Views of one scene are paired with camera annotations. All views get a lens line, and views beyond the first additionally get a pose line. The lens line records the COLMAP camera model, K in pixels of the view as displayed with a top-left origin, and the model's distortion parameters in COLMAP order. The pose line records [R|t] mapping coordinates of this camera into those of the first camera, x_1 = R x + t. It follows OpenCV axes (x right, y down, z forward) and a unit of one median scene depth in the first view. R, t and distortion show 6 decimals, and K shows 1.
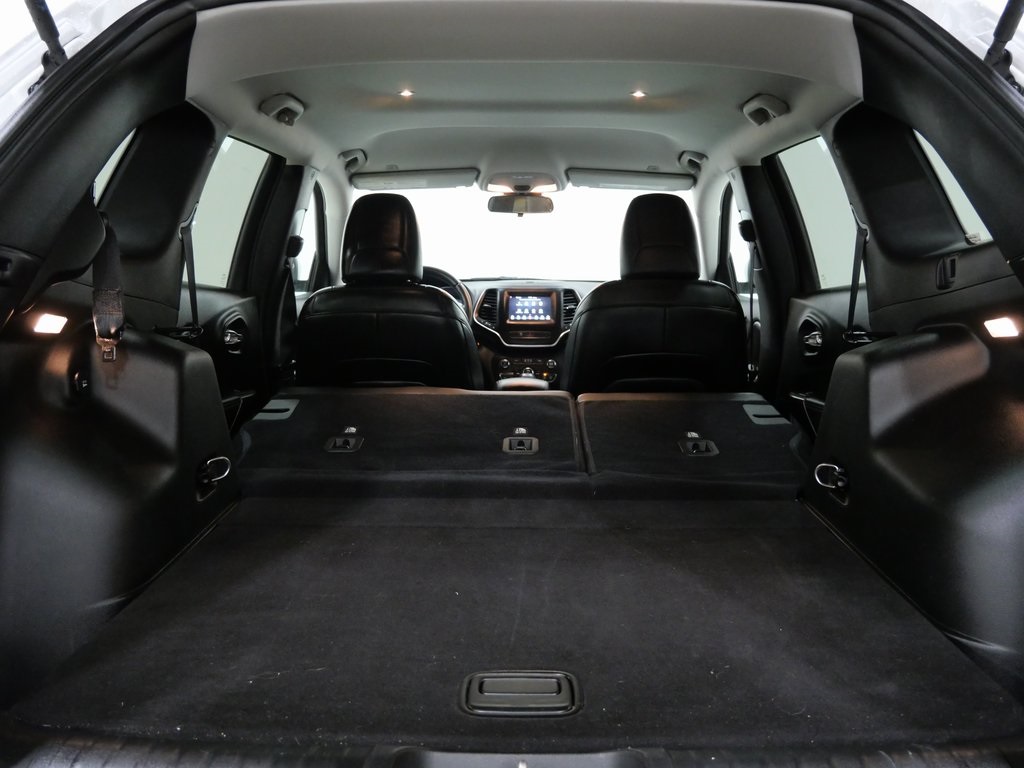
lens RADIAL K [[888.6, 0, 509.8], [0, 888.6, 384.2], [0, 0, 1]] dist [0.005417, -0.008328]
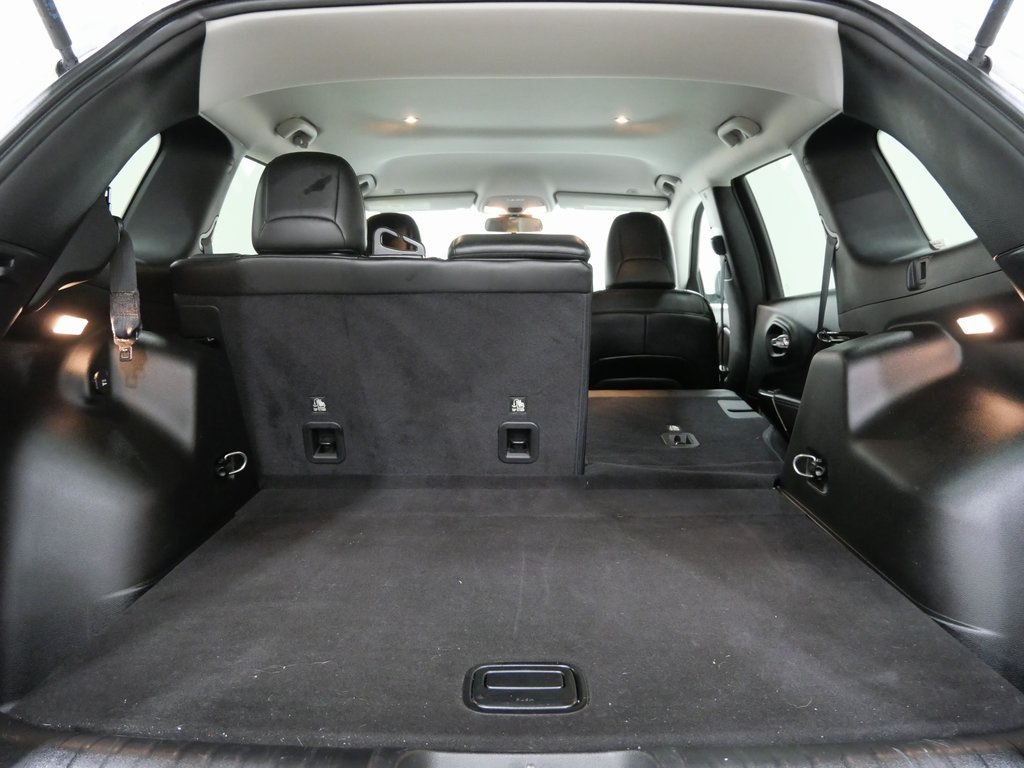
lens RADIAL K [[774.5, 0, 510.2], [0, 774.5, 383.8], [0, 0, 1]] dist [-0.009834, -0.004336]
pose [[0.999948, -0.005394, 0.008647, -0.006952], [0.005420, 0.999981, -0.002966, 0.006090], [-0.008631, 0.003012, 0.999958, 0.085087]]
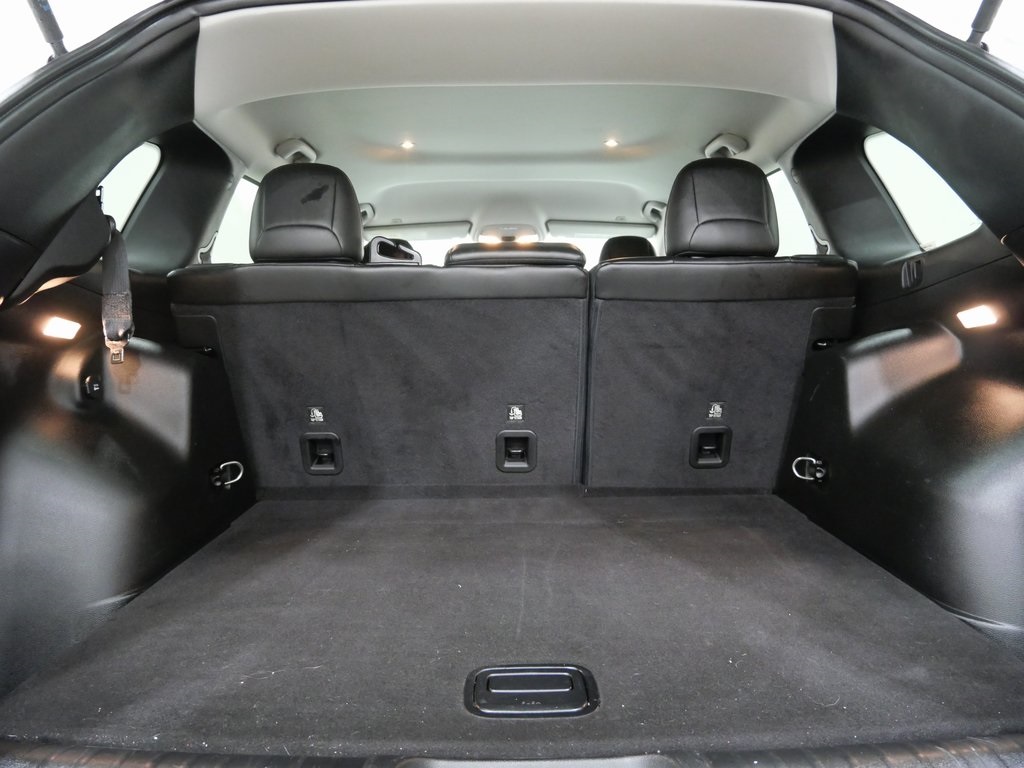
lens RADIAL K [[739.5, 0, 509.6], [0, 739.5, 379.1], [0, 0, 1]] dist [-0.019849, 0.002470]
pose [[0.999743, -0.015869, 0.016179, -0.011661], [0.016634, 0.998694, -0.048317, 0.039152], [-0.015391, 0.048574, 0.998701, 0.140011]]
